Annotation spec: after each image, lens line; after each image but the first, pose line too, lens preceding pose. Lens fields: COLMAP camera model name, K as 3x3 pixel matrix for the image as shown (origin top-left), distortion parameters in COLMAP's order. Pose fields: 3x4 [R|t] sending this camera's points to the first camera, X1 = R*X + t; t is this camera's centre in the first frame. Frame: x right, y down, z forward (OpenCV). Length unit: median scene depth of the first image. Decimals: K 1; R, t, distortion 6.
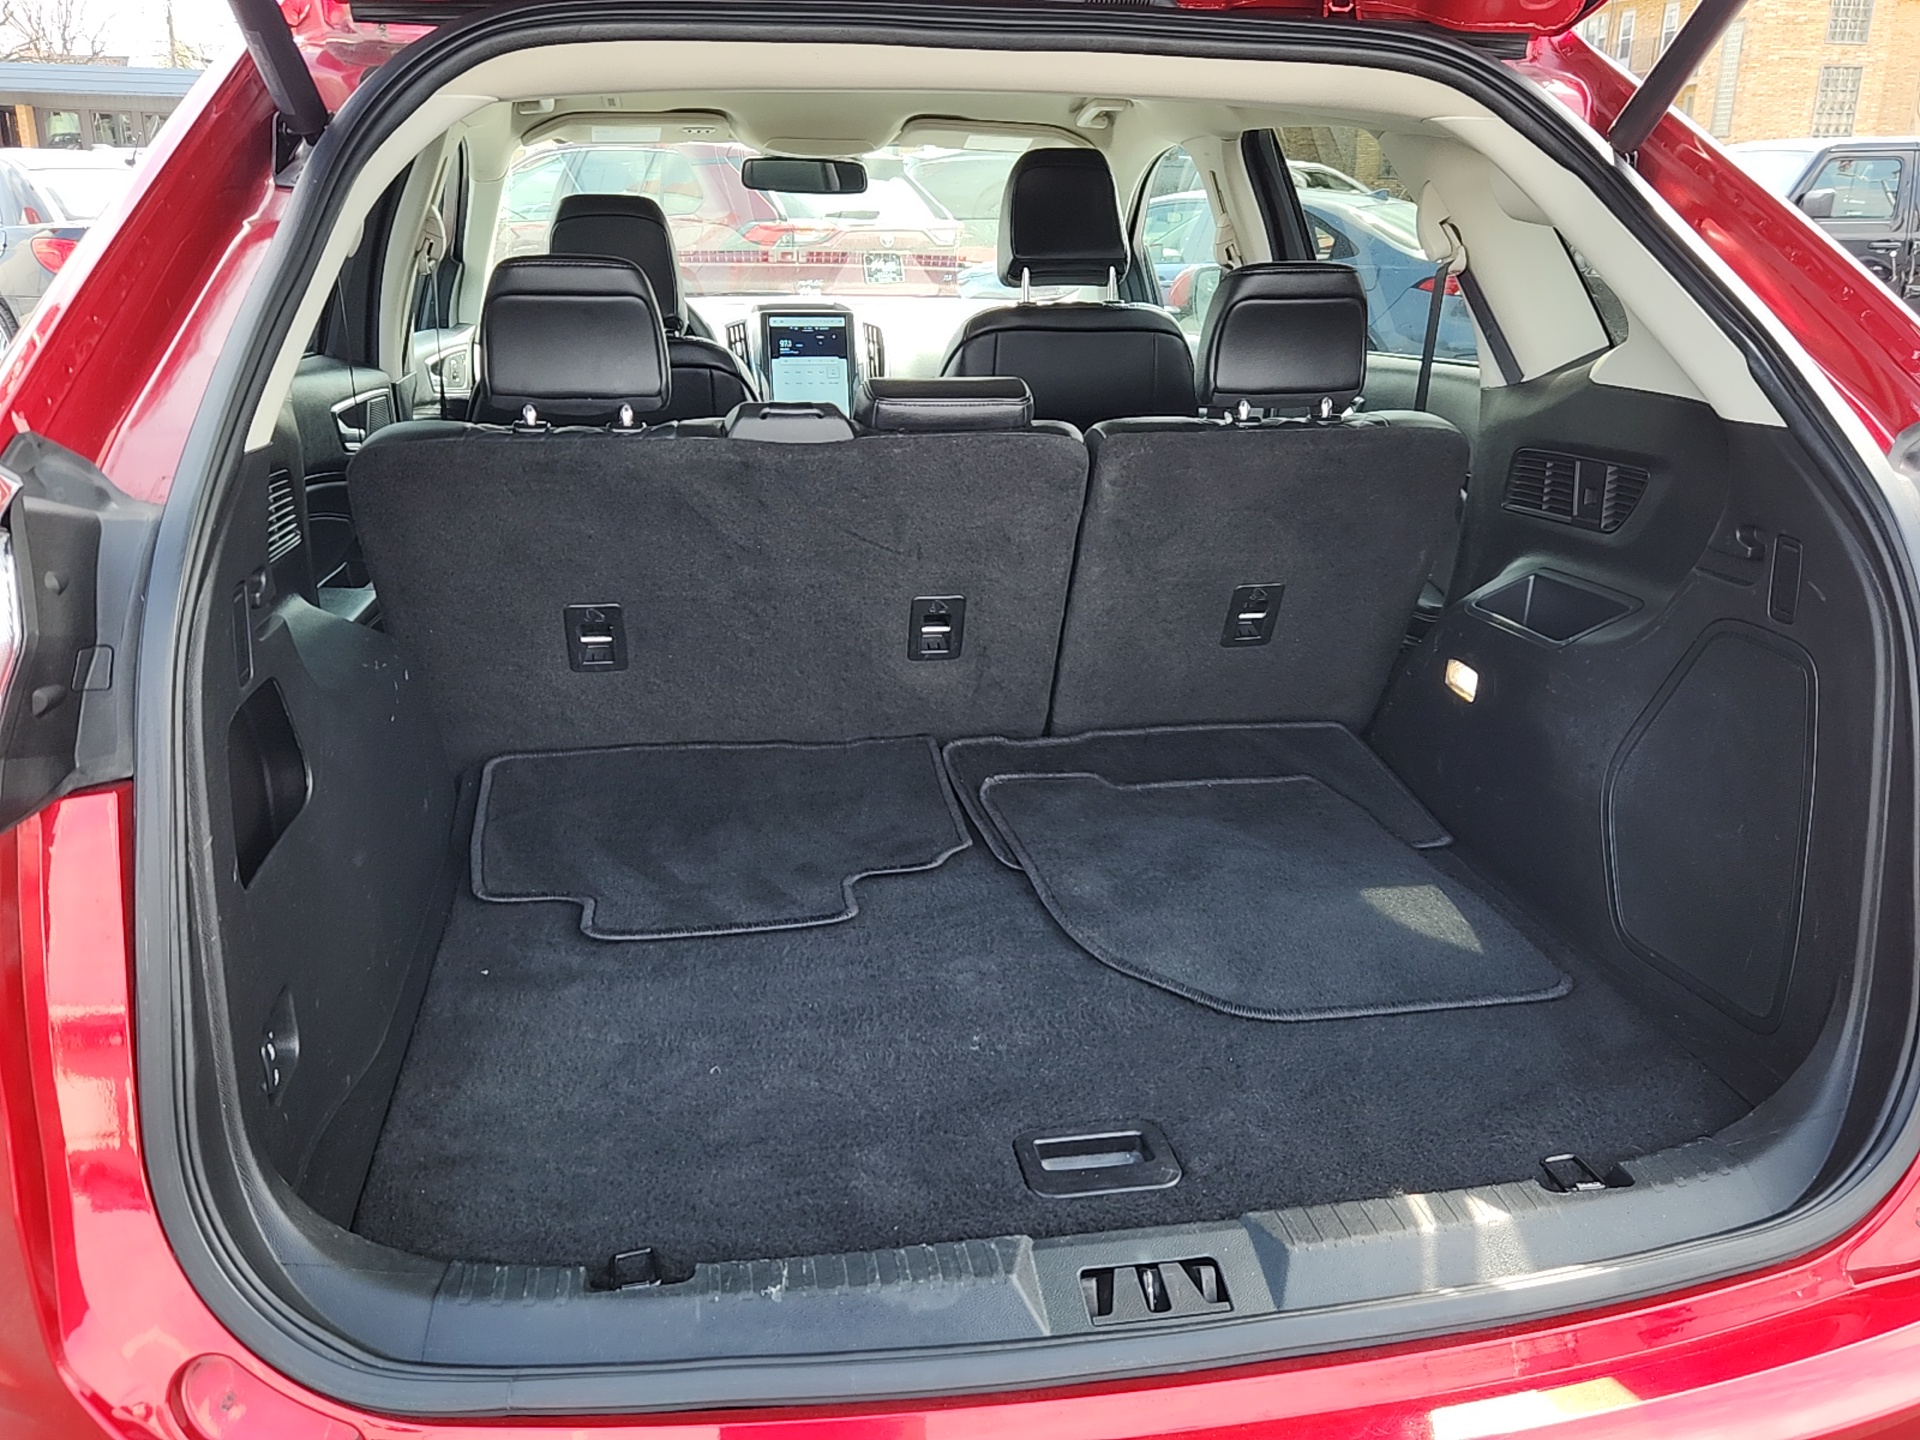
lens RADIAL K [[1995.2, 0, 1003.8], [0, 1995.2, 787.0], [0, 0, 1]] dist [0.054557, 0.000000]
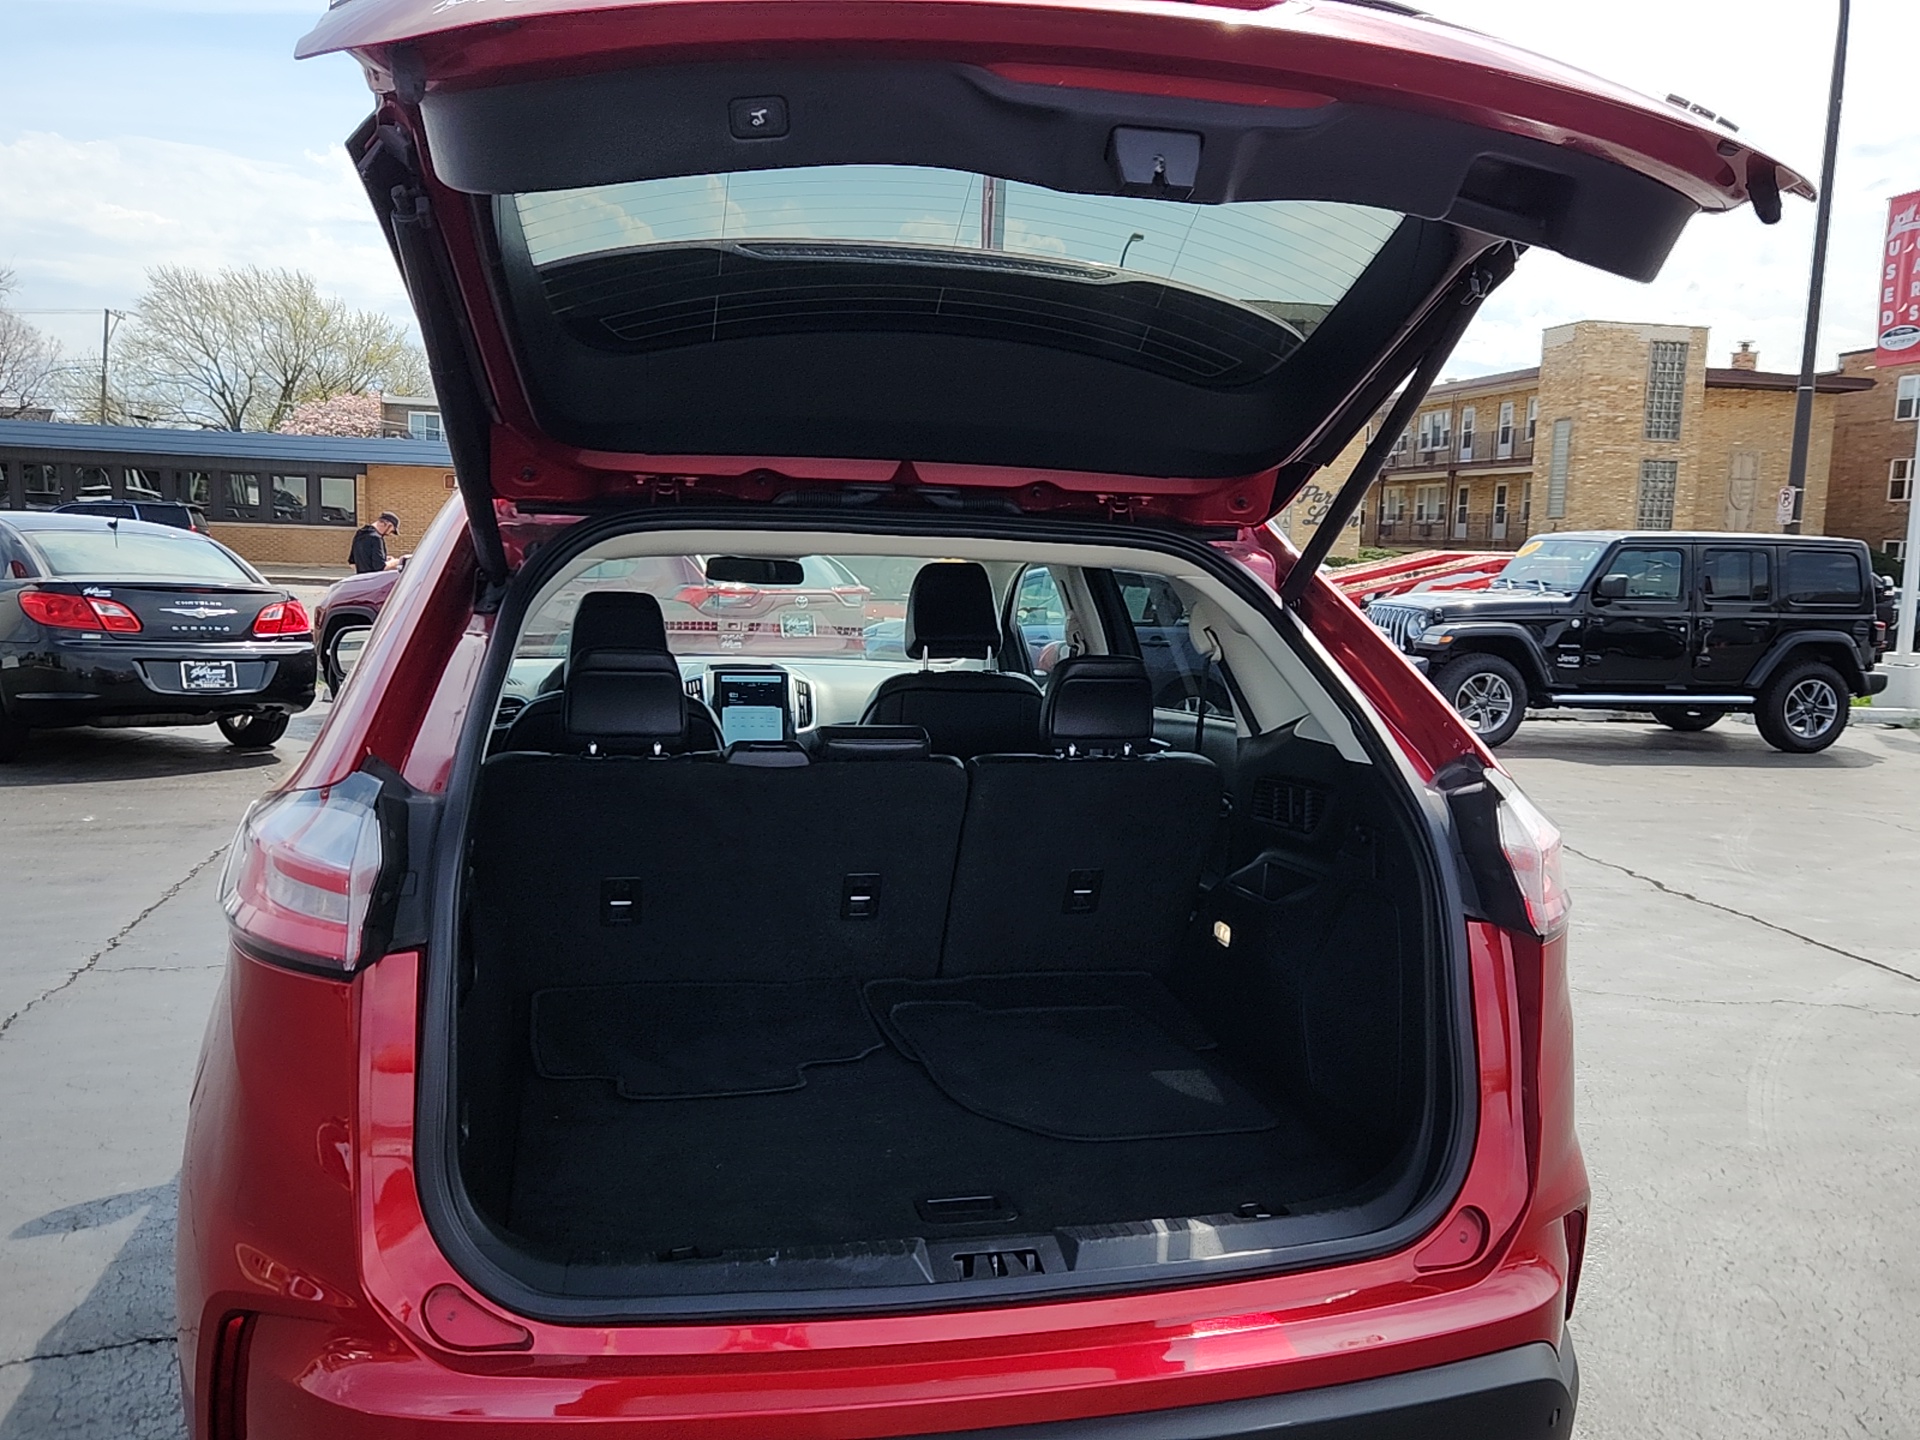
lens RADIAL K [[1995.2, 0, 942.9], [0, 1995.2, 708.3], [0, 0, 1]] dist [0.054557, 0.000000]
pose [[0.999697, 0.012590, 0.021154, -0.007622], [-0.007959, 0.978475, -0.206214, 0.089250], [-0.023294, 0.205983, 0.978278, -0.461361]]
